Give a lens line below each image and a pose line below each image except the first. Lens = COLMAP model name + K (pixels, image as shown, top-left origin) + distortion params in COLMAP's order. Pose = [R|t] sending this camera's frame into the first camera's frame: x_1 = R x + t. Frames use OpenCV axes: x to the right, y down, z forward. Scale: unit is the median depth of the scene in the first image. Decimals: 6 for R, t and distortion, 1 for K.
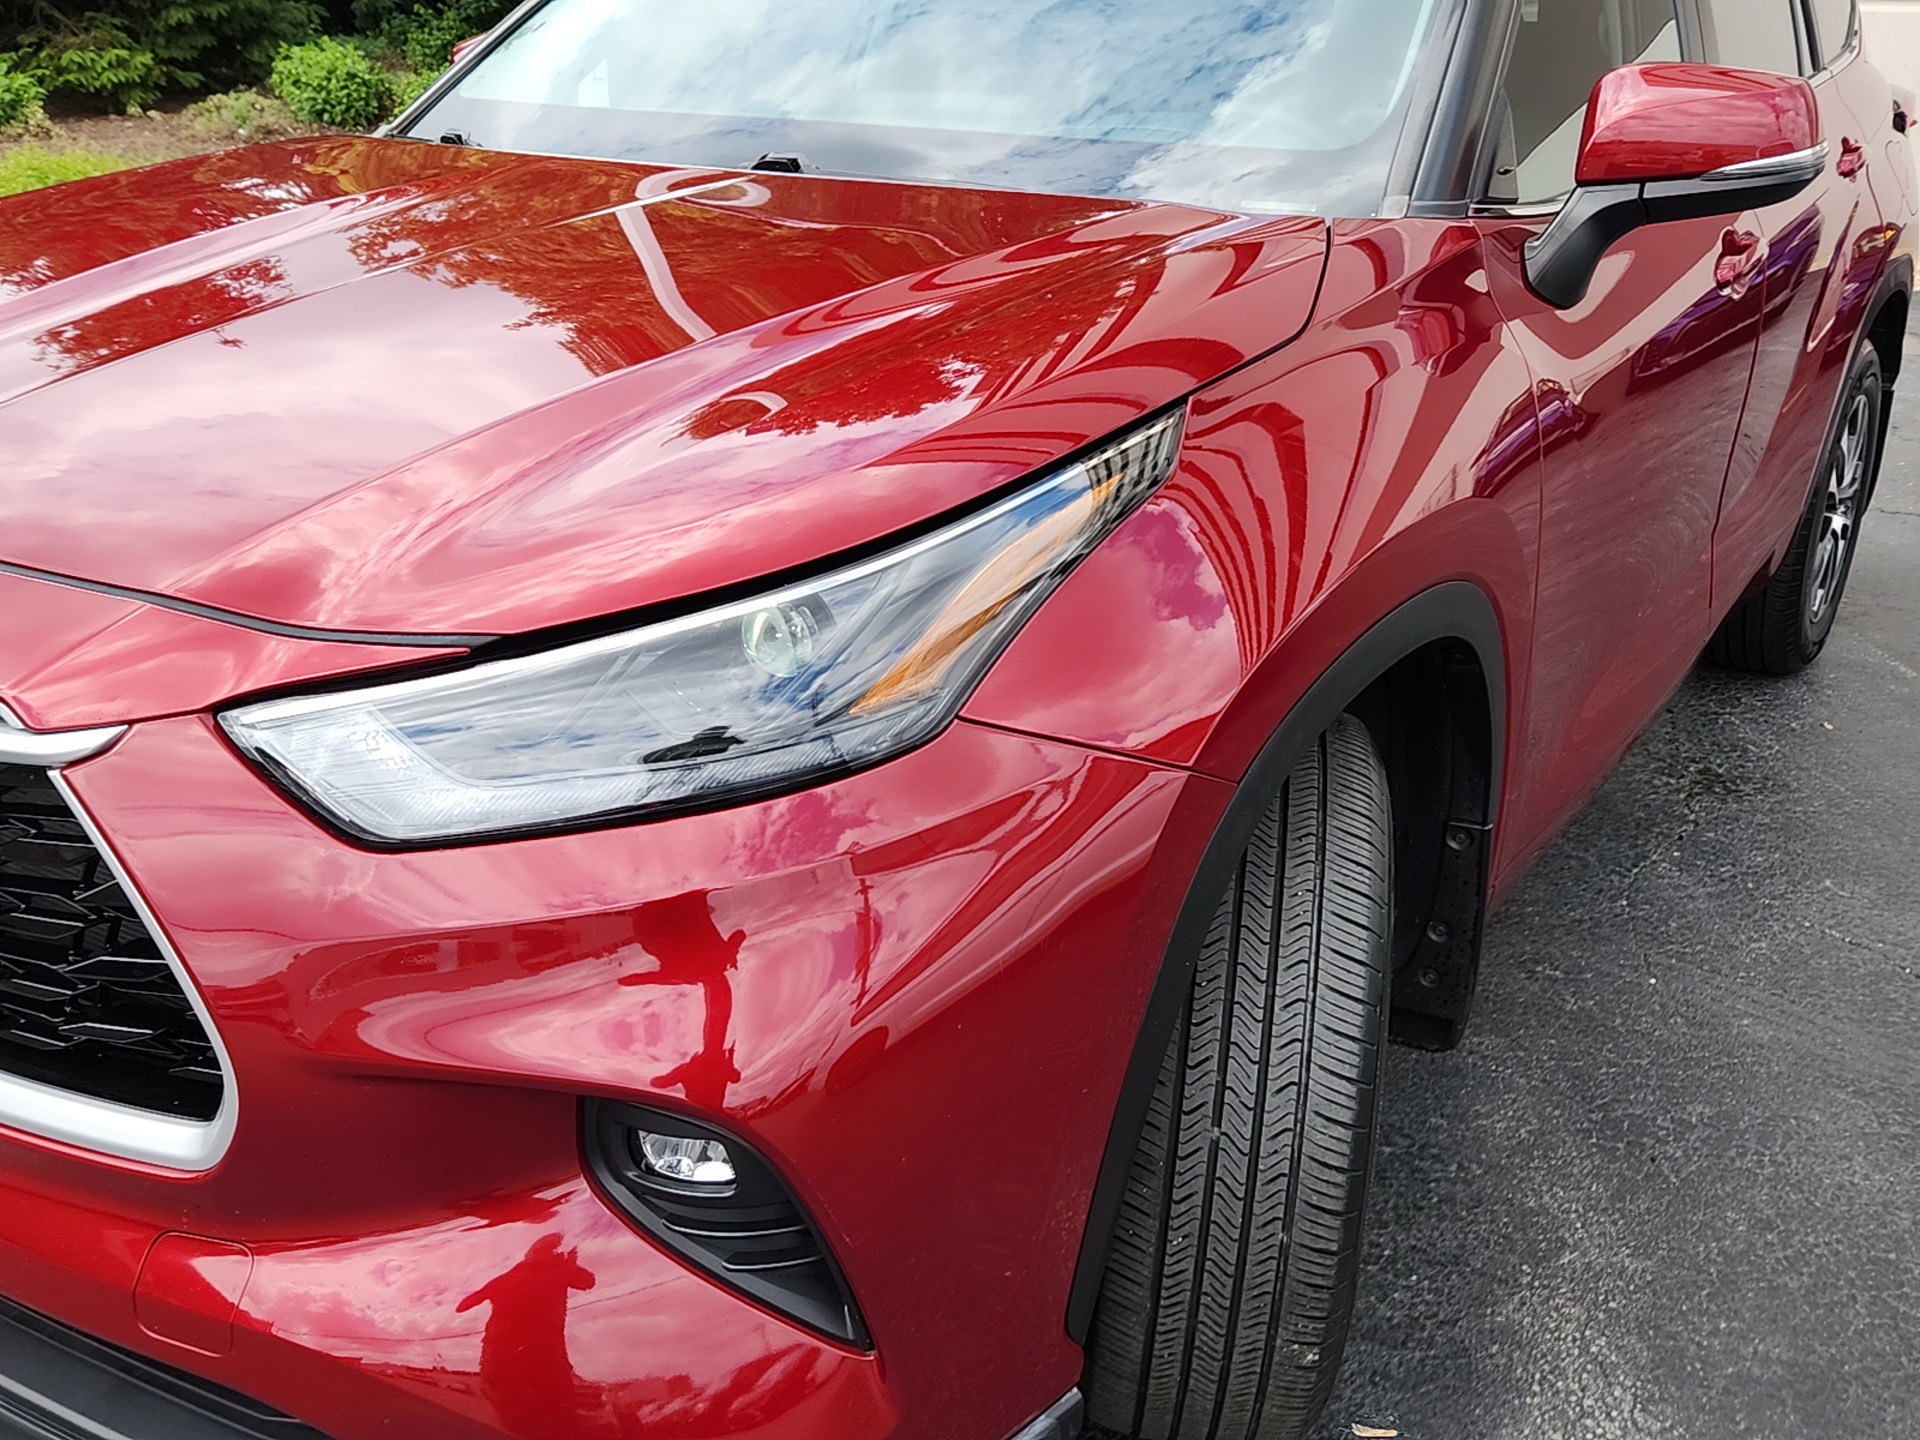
lens RADIAL K [[1828.4, 0, 960.0], [0, 1828.4, 720.0], [0, 0, 1]] dist [0.083502, -0.092281]
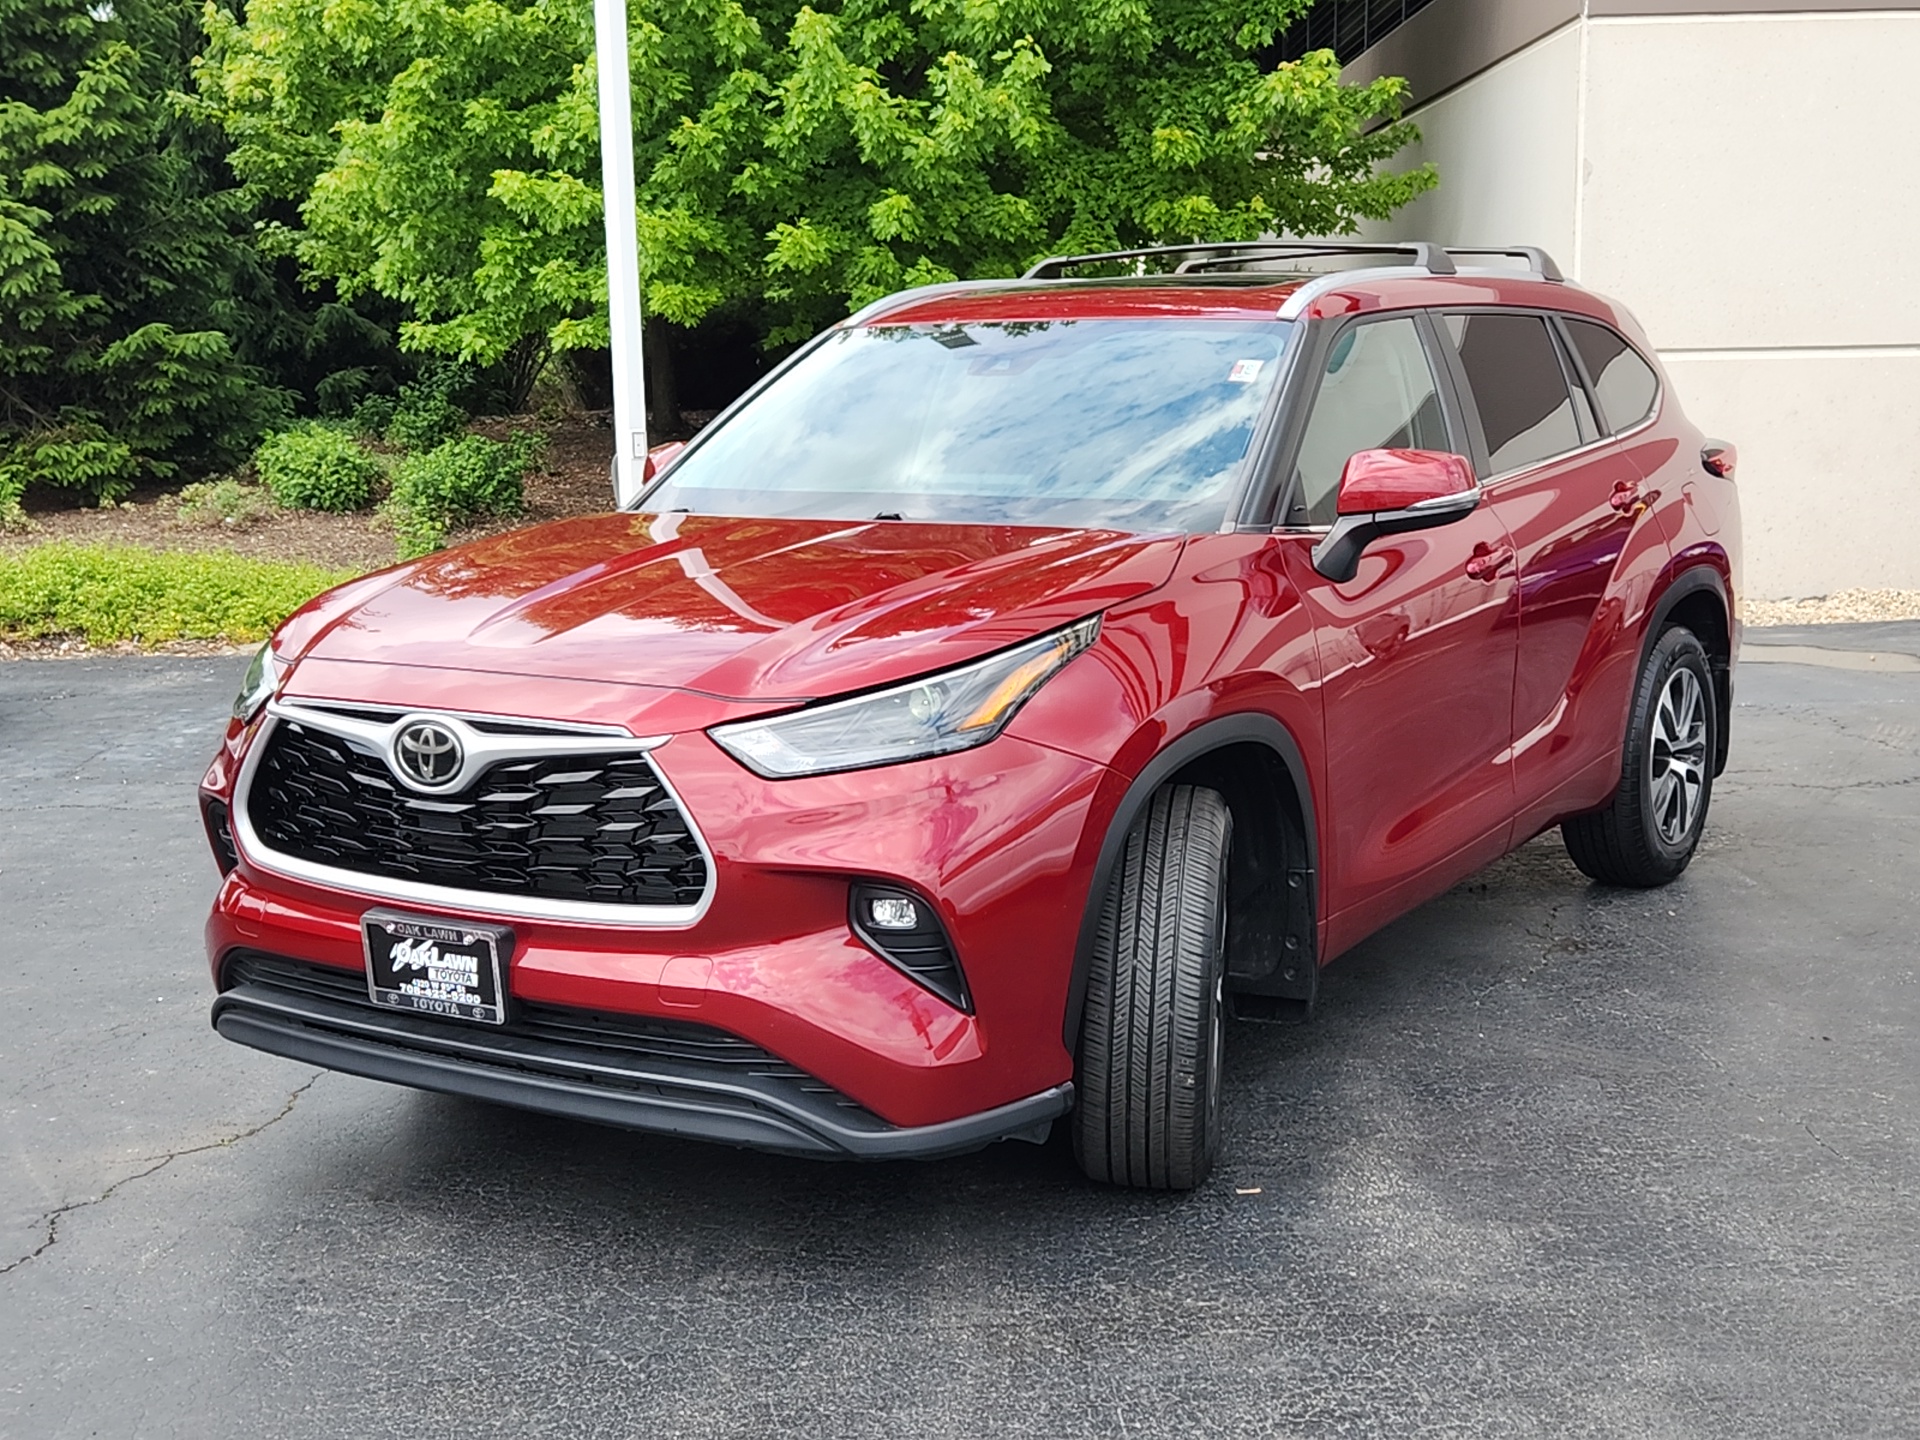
lens RADIAL K [[2381.0, 0, 992.4], [0, 2381.0, 724.7], [0, 0, 1]] dist [0.140833, -0.277726]
pose [[0.999492, -0.031736, 0.002869, -0.002006], [0.031628, 0.977023, -0.210775, 0.056812], [0.003886, 0.210758, 0.977530, -0.179504]]
